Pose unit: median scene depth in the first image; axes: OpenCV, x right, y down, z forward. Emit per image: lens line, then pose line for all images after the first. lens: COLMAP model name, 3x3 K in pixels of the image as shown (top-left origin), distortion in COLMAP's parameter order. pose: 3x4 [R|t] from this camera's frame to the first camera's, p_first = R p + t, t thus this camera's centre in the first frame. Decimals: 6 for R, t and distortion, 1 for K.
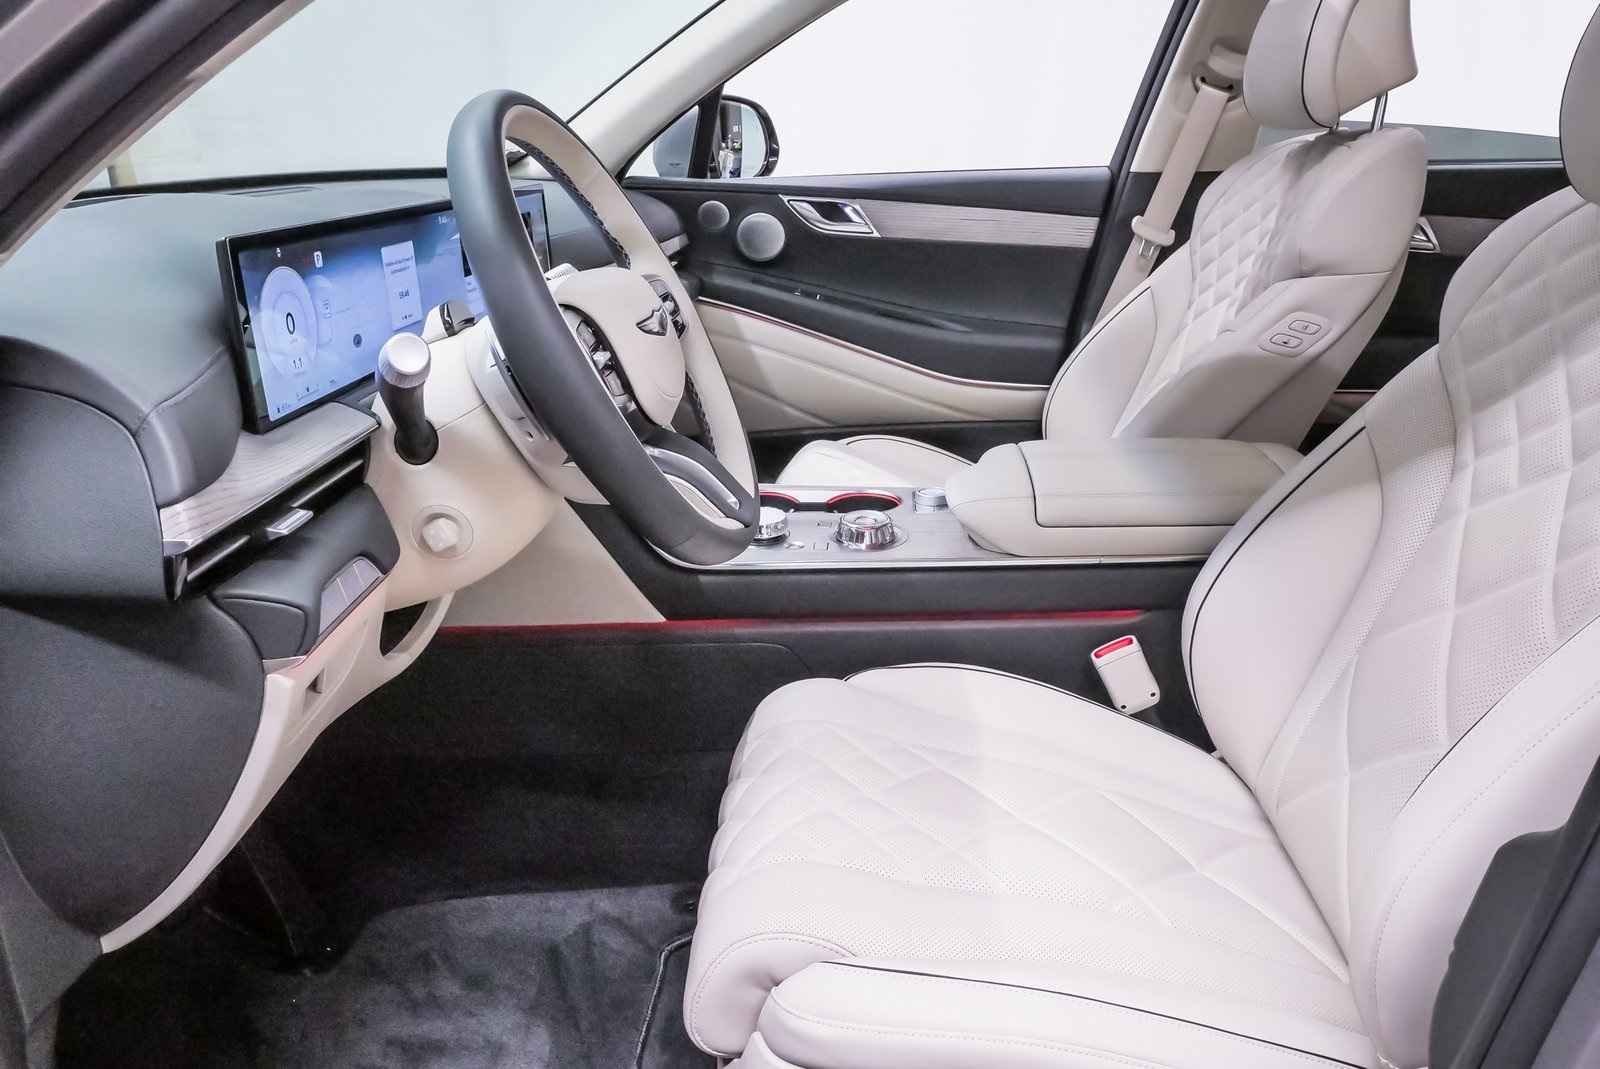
lens RADIAL K [[1168.9, 0, 797.5], [0, 1168.9, 551.9], [0, 0, 1]] dist [-0.038413, 0.014372]
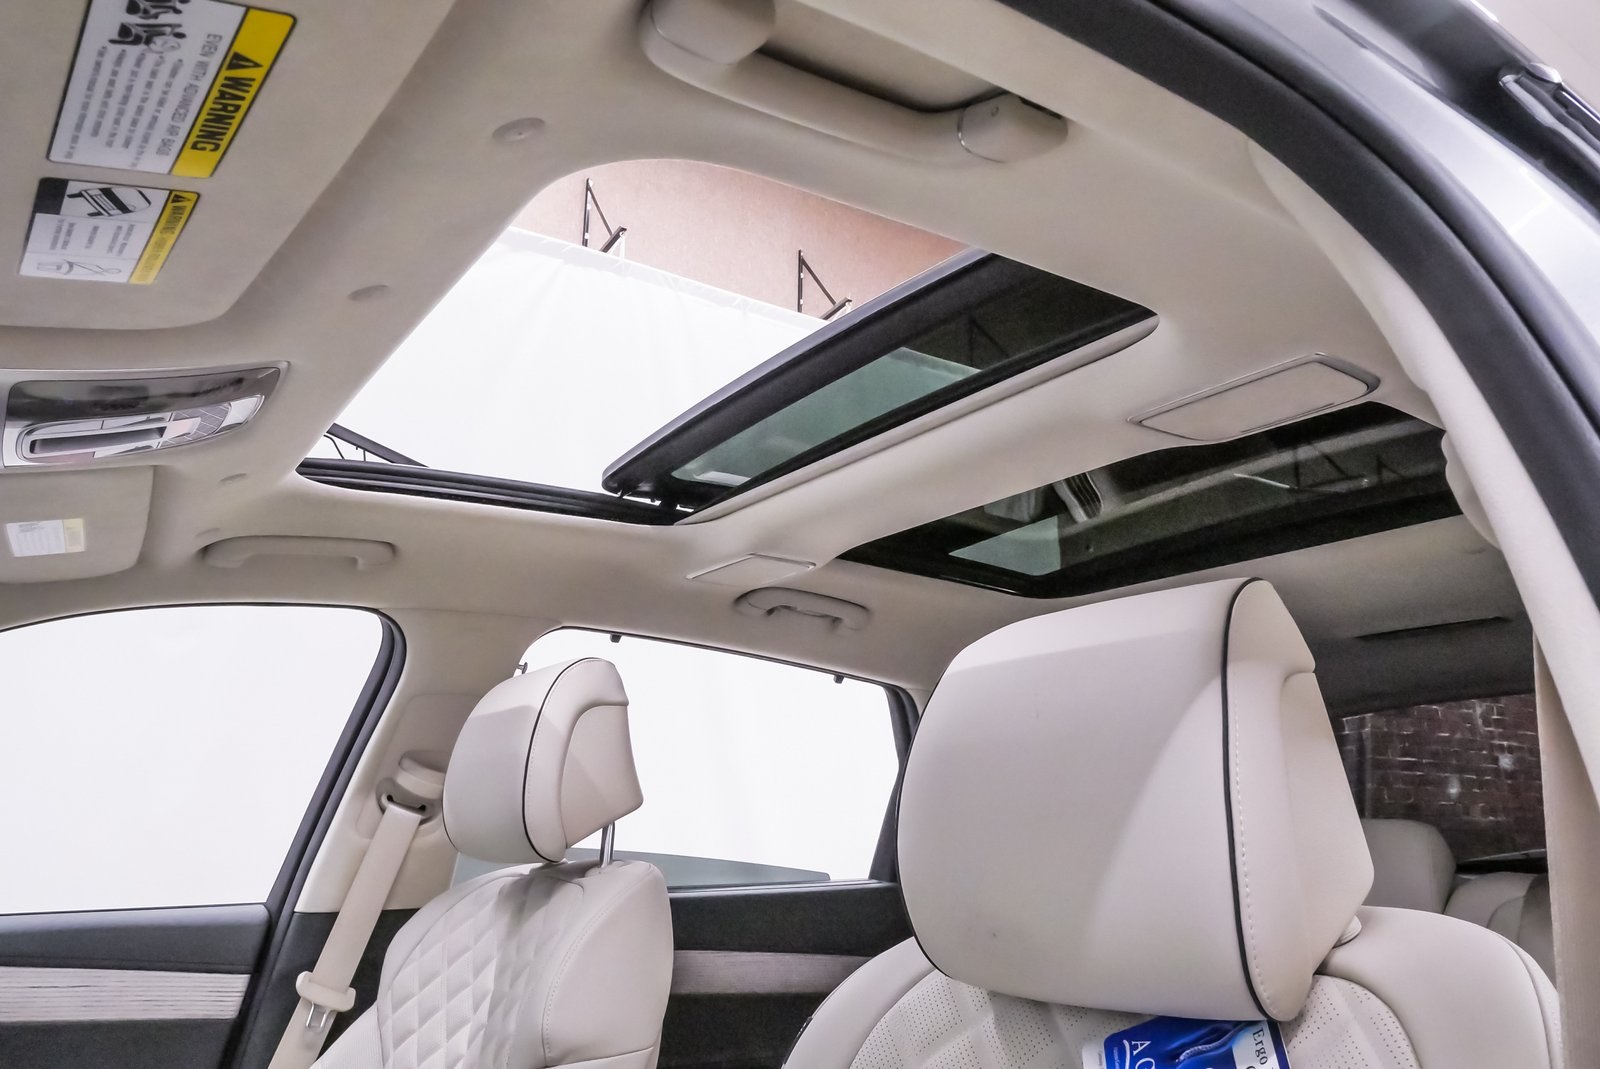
lens RADIAL K [[1168.9, 0, 797.5], [0, 1168.9, 551.9], [0, 0, 1]] dist [-0.038413, 0.014372]
pose [[0.791835, 0.164623, 0.588130, 0.066529], [0.194979, 0.844452, -0.498882, -0.089043], [-0.578775, 0.509705, 0.636569, 0.221158]]
